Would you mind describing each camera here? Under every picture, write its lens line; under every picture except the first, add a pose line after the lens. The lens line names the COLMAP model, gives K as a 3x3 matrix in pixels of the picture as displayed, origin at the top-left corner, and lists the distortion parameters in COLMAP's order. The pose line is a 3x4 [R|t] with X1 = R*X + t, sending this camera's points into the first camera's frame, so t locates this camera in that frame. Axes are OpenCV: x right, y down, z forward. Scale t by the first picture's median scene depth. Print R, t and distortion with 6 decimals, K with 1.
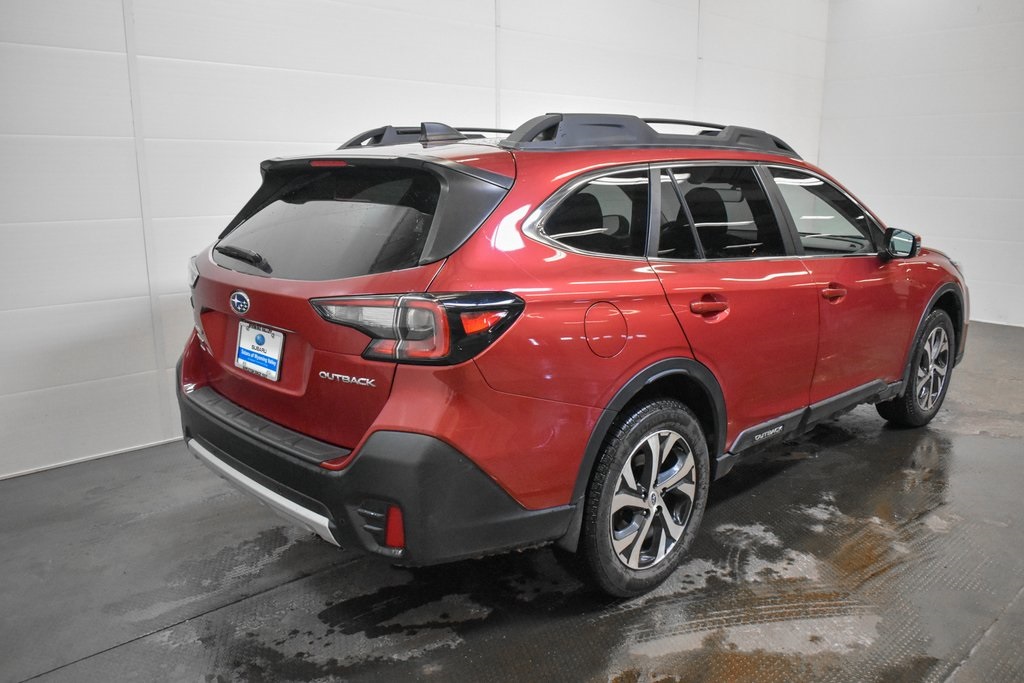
lens RADIAL K [[794.0, 0, 512.0], [0, 794.0, 341.5], [0, 0, 1]] dist [-0.039830, -0.000607]
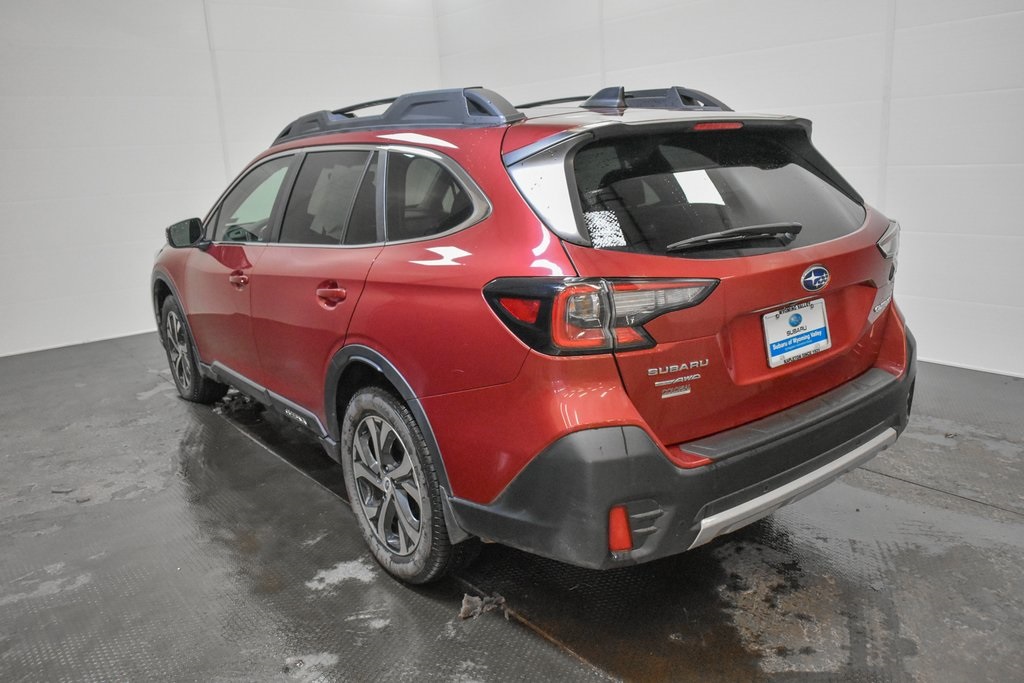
lens RADIAL K [[794.0, 0, 512.0], [0, 794.0, 341.5], [0, 0, 1]] dist [-0.039830, -0.000607]
pose [[0.100945, -0.243931, 0.964524, -1.273636], [0.254489, 0.943554, 0.211994, -0.261695], [-0.961793, 0.224061, 0.157325, 1.226393]]
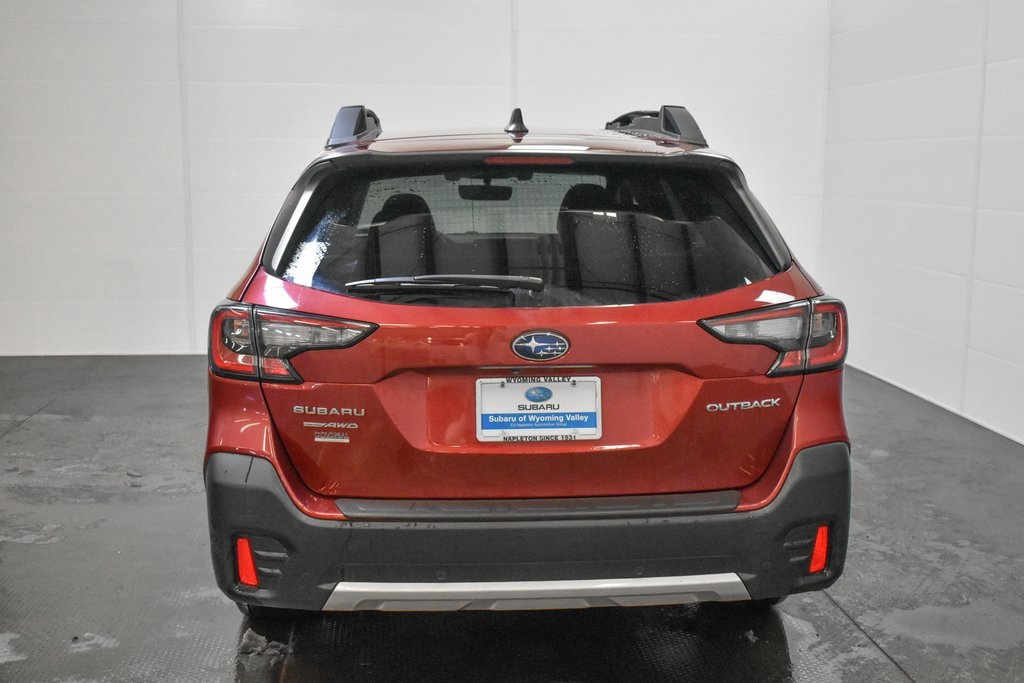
lens RADIAL K [[1193.5, 0, 512.0], [0, 1193.5, 341.5], [0, 0, 1]] dist [-0.100604, 0.001932]
pose [[0.634929, -0.117116, 0.763642, -1.238455], [0.157405, 0.987320, 0.020547, -0.081739], [-0.756365, 0.107155, 0.645313, 0.303208]]
